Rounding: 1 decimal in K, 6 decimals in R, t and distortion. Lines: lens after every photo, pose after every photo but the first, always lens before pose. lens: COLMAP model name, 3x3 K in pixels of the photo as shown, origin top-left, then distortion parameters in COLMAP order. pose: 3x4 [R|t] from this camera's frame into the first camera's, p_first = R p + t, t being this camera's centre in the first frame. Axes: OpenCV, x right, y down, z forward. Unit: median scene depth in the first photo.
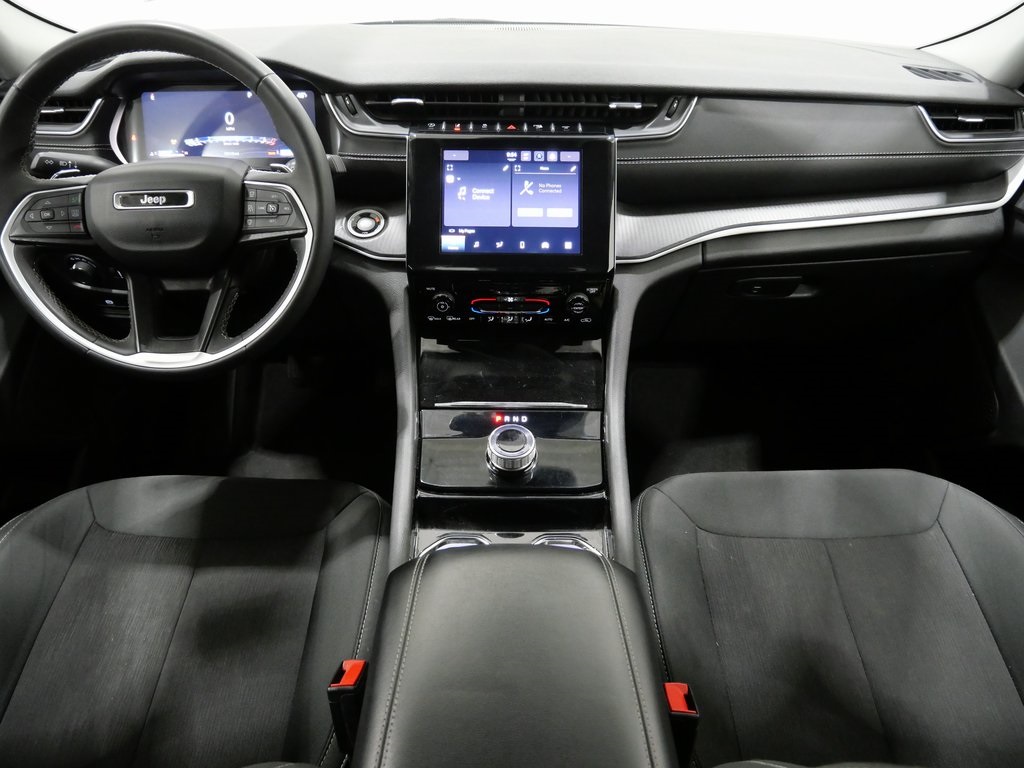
lens RADIAL K [[734.8, 0, 511.1], [0, 734.8, 379.6], [0, 0, 1]] dist [-0.018712, -0.007806]
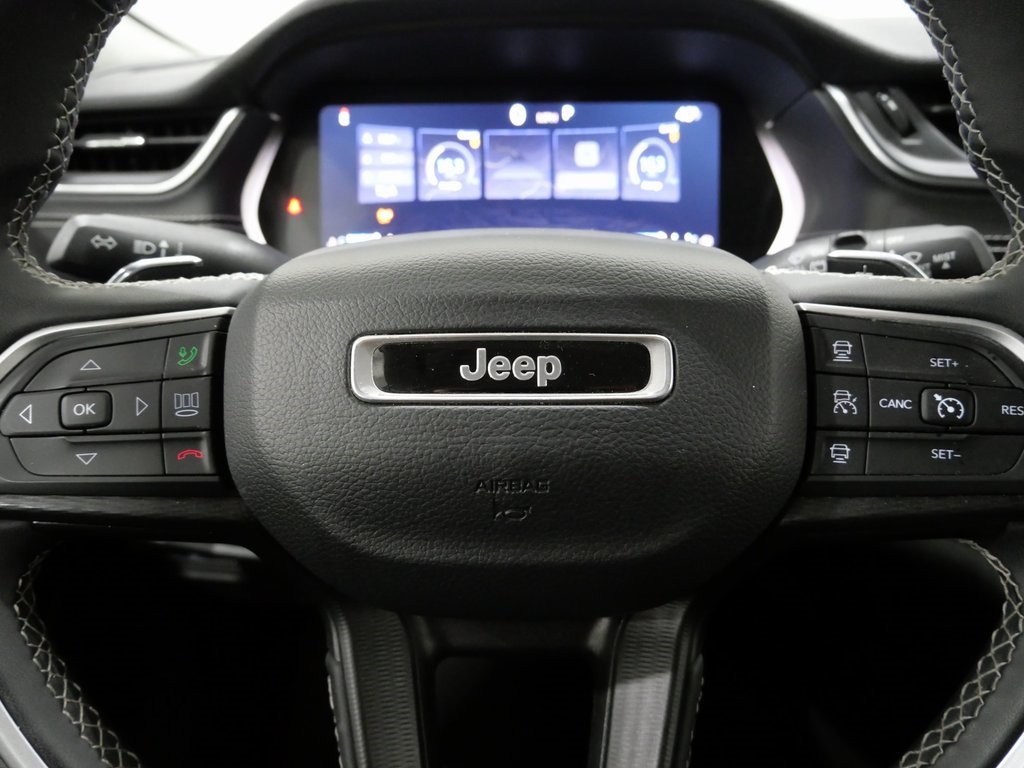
lens RADIAL K [[734.8, 0, 508.6], [0, 734.8, 387.7], [0, 0, 1]] dist [-0.018712, -0.007806]
pose [[0.999366, 0.012908, -0.033193, -0.468489], [-0.017782, 0.988370, -0.151023, -0.195739], [0.030857, 0.151518, 0.987973, 0.731275]]
